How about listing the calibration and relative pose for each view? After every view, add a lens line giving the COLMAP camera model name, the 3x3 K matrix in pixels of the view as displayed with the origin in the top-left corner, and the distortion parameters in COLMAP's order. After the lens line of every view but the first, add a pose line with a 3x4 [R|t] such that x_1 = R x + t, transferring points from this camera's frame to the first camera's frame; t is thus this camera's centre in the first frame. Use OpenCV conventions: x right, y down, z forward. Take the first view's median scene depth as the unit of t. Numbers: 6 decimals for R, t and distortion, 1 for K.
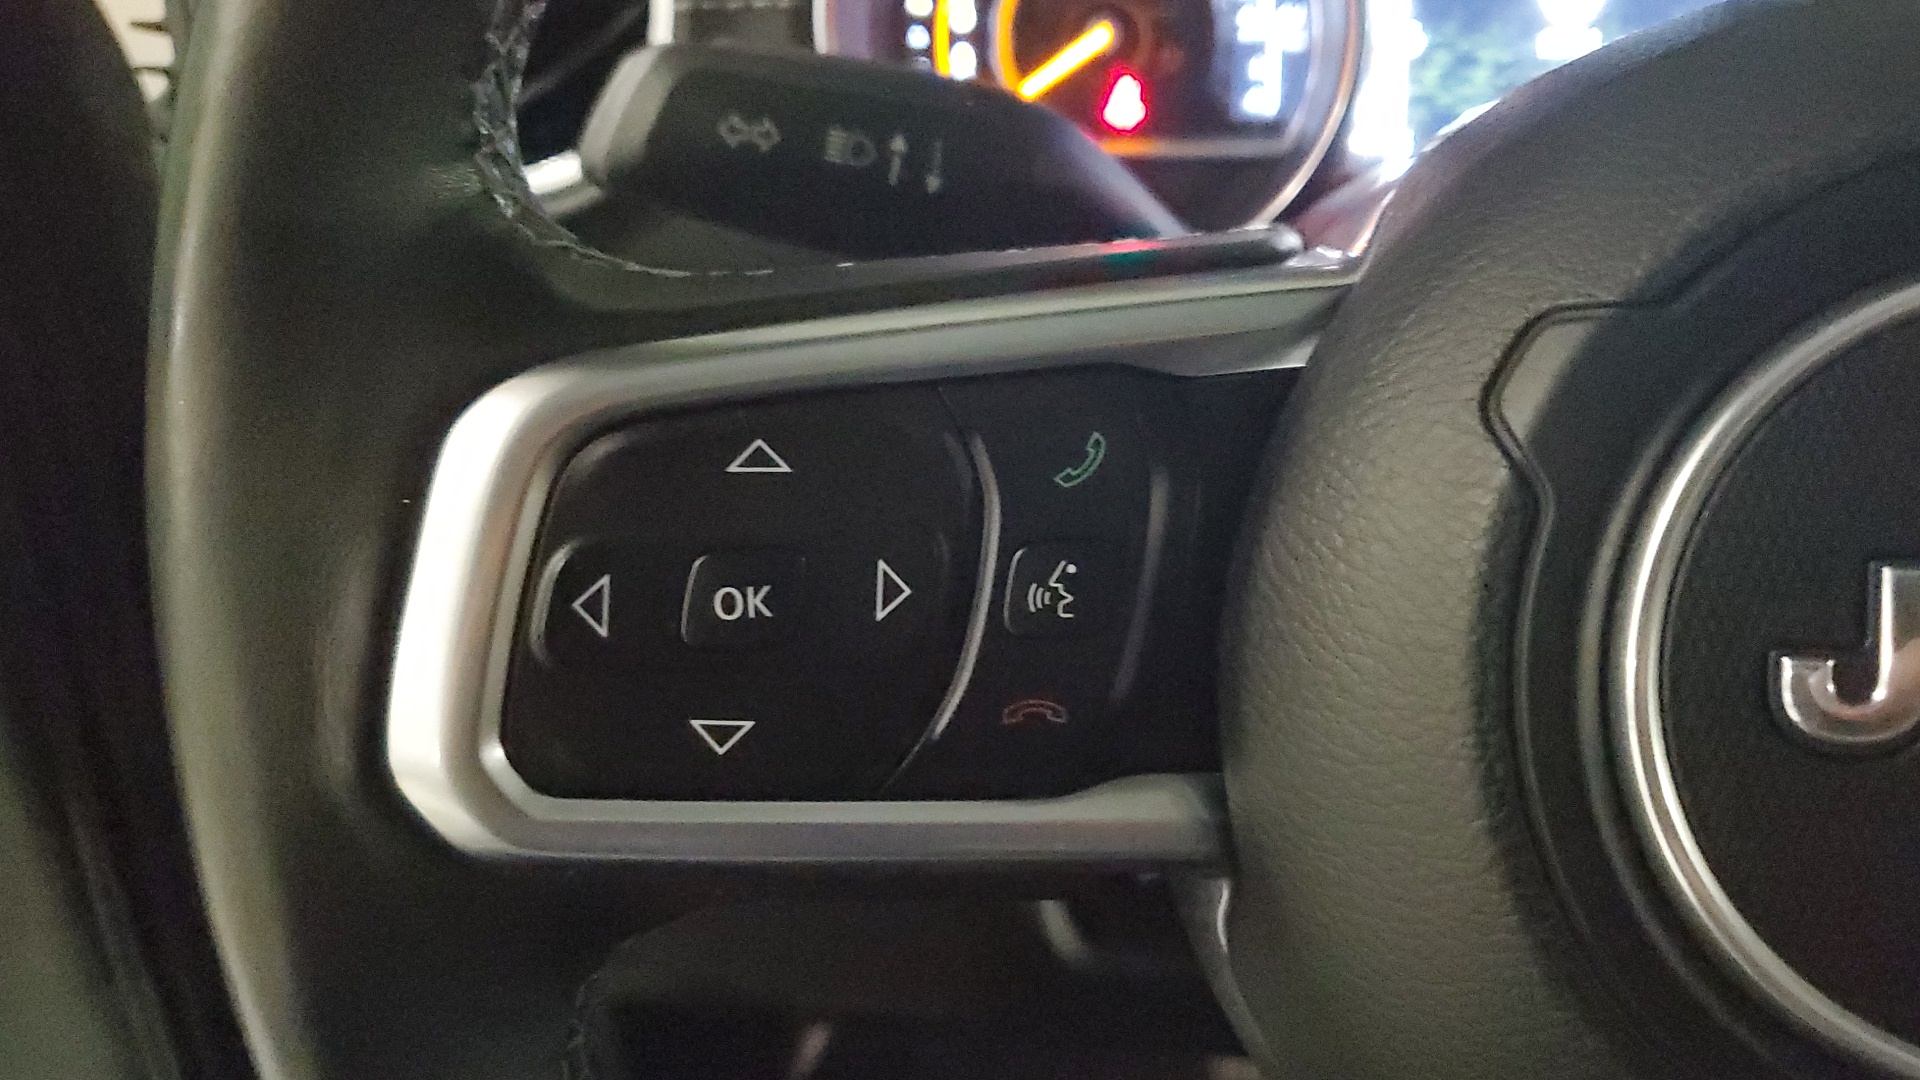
lens RADIAL K [[1608.4, 0, 990.0], [0, 1608.4, 559.5], [0, 0, 1]] dist [0.070164, -0.094226]
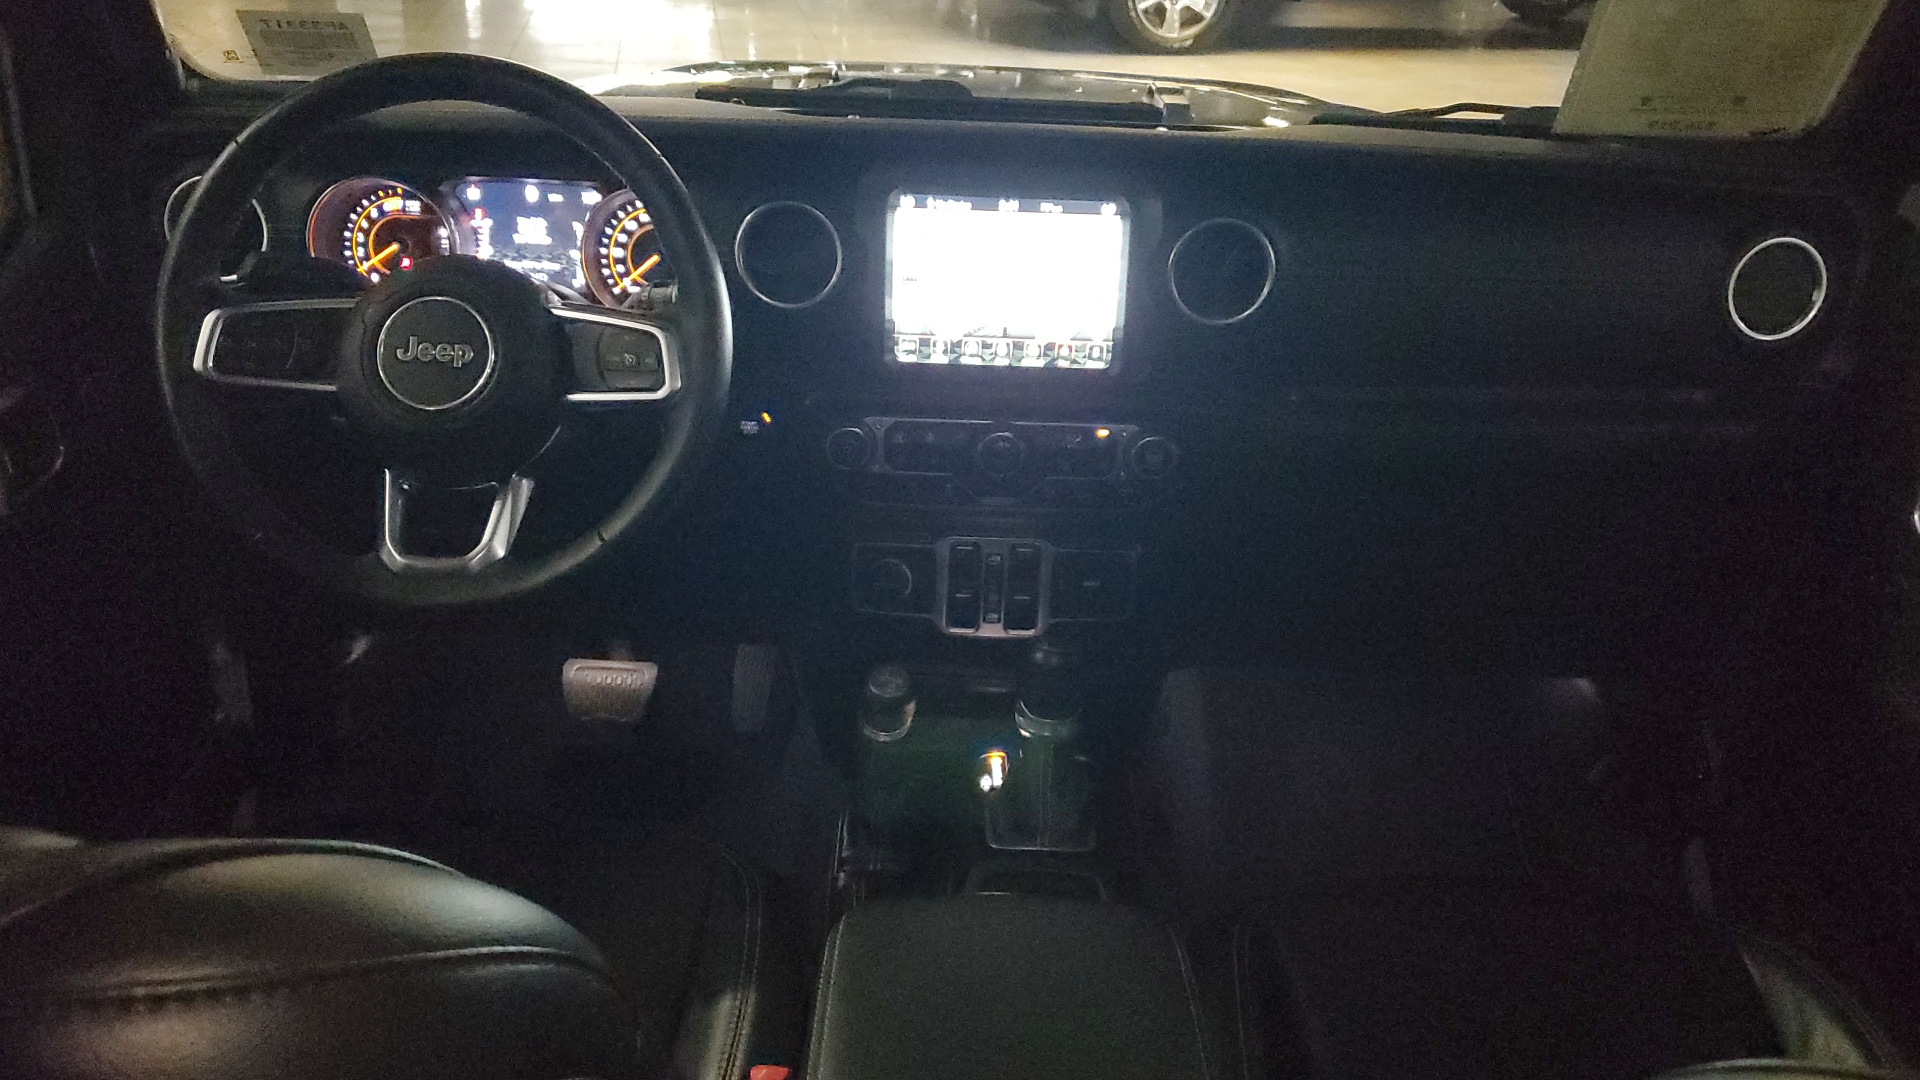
lens RADIAL K [[1608.4, 0, 980.3], [0, 1608.4, 533.2], [0, 0, 1]] dist [0.070164, -0.094226]
pose [[0.991694, 0.010727, 0.128173, 1.733178], [0.000659, 0.996079, -0.088462, 1.229748], [-0.128619, 0.087812, 0.987799, -5.183529]]
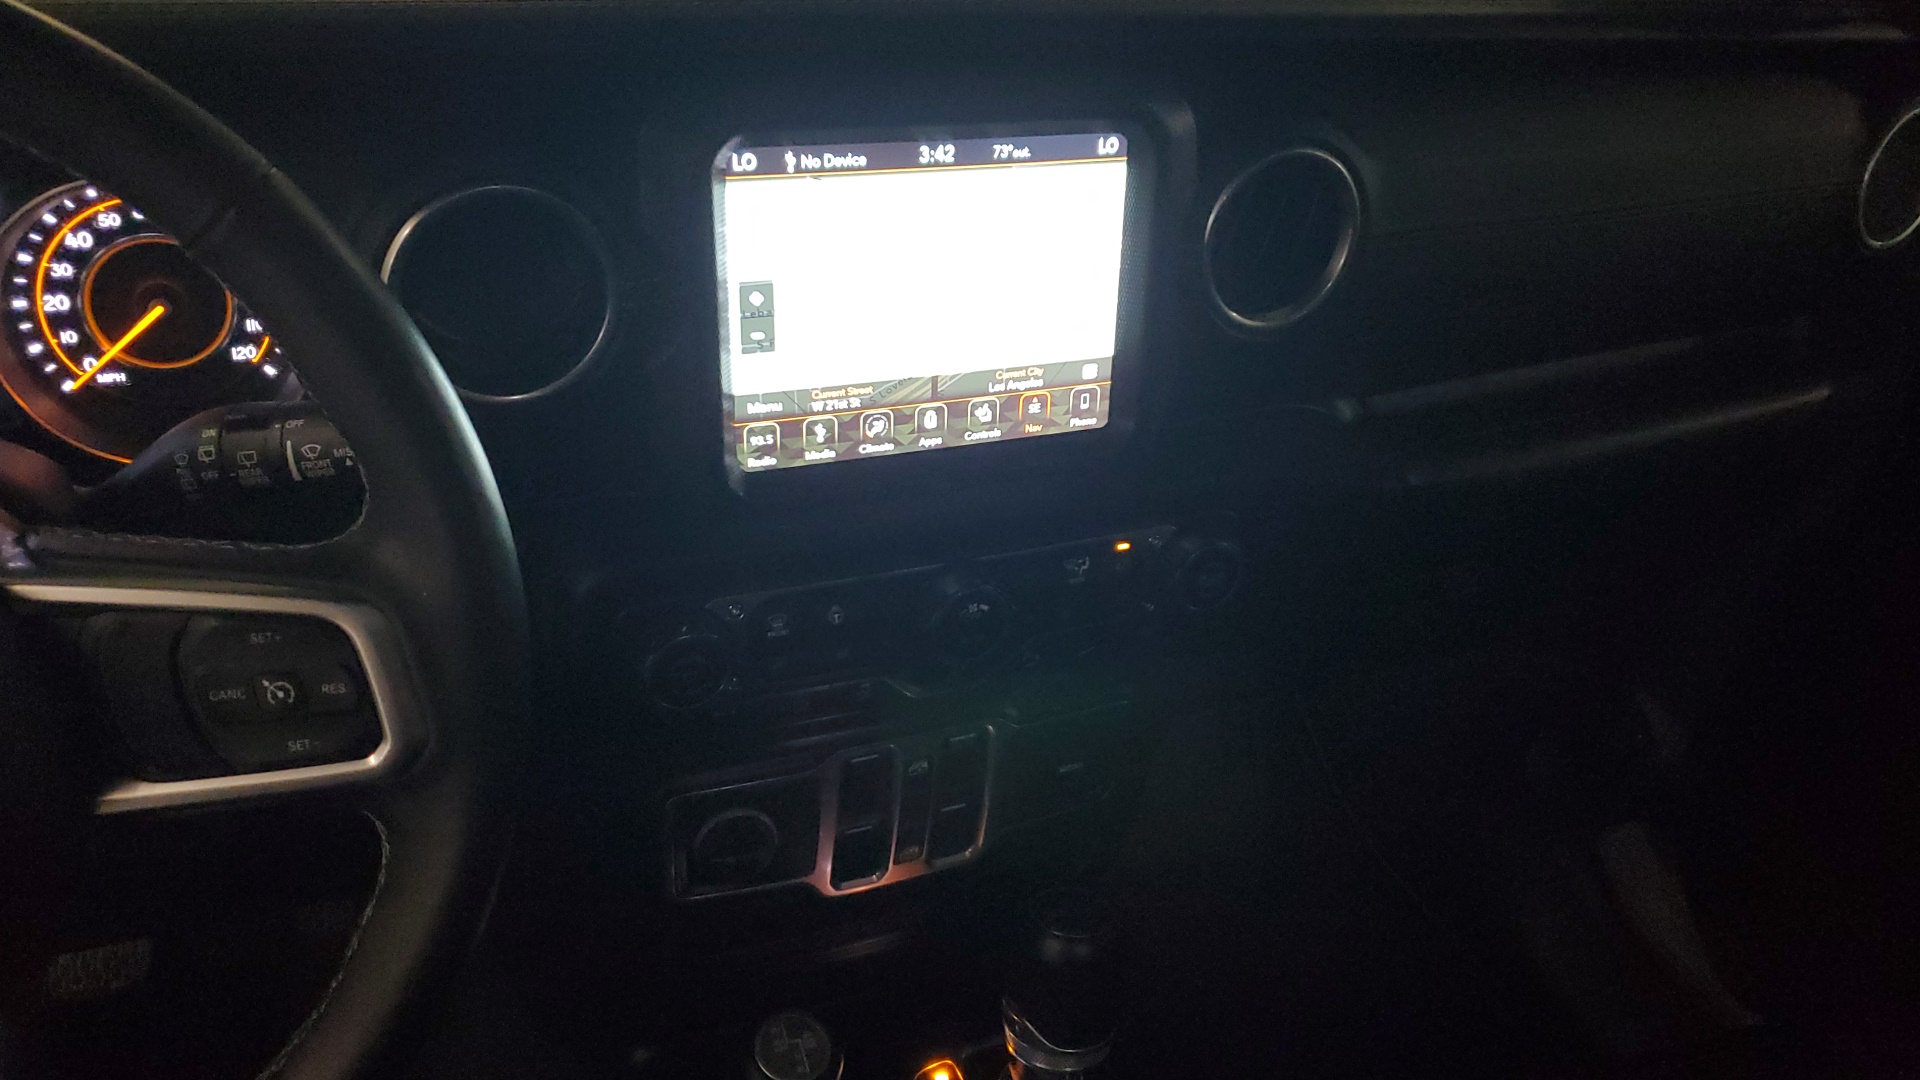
lens RADIAL K [[1608.4, 0, 974.3], [0, 1608.4, 531.8], [0, 0, 1]] dist [0.070164, -0.094226]
pose [[0.857456, -0.175680, 0.483637, 0.981715], [0.135691, 0.983841, 0.116807, -0.293373], [-0.496343, -0.034532, 0.867439, -1.796477]]
